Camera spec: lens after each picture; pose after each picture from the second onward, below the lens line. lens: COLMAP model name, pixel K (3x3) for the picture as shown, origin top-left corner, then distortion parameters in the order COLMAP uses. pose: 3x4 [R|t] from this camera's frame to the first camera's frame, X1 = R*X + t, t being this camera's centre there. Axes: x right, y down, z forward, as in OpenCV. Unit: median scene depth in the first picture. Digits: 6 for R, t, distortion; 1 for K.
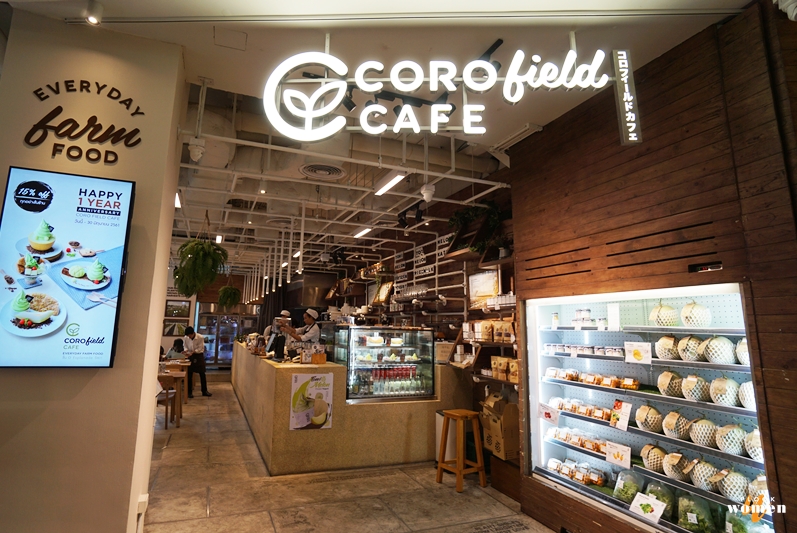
lens RADIAL K [[373.0, 0, 398.5], [0, 373.0, 266.5], [0, 0, 1]] dist [-0.036400, 0.000070]
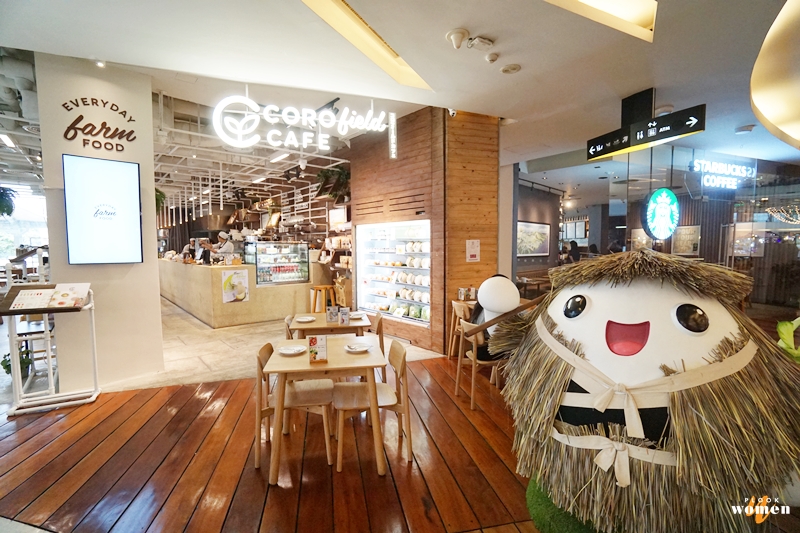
lens RADIAL K [[367.0, 0, 400.0], [0, 367.0, 266.5], [0, 0, 1]] dist [-0.056916, 0.000391]
pose [[0.947552, -0.038019, 0.317334, -0.046313], [-0.029467, 0.978278, 0.205192, -0.087683], [-0.318242, -0.203781, 0.925849, -0.777508]]
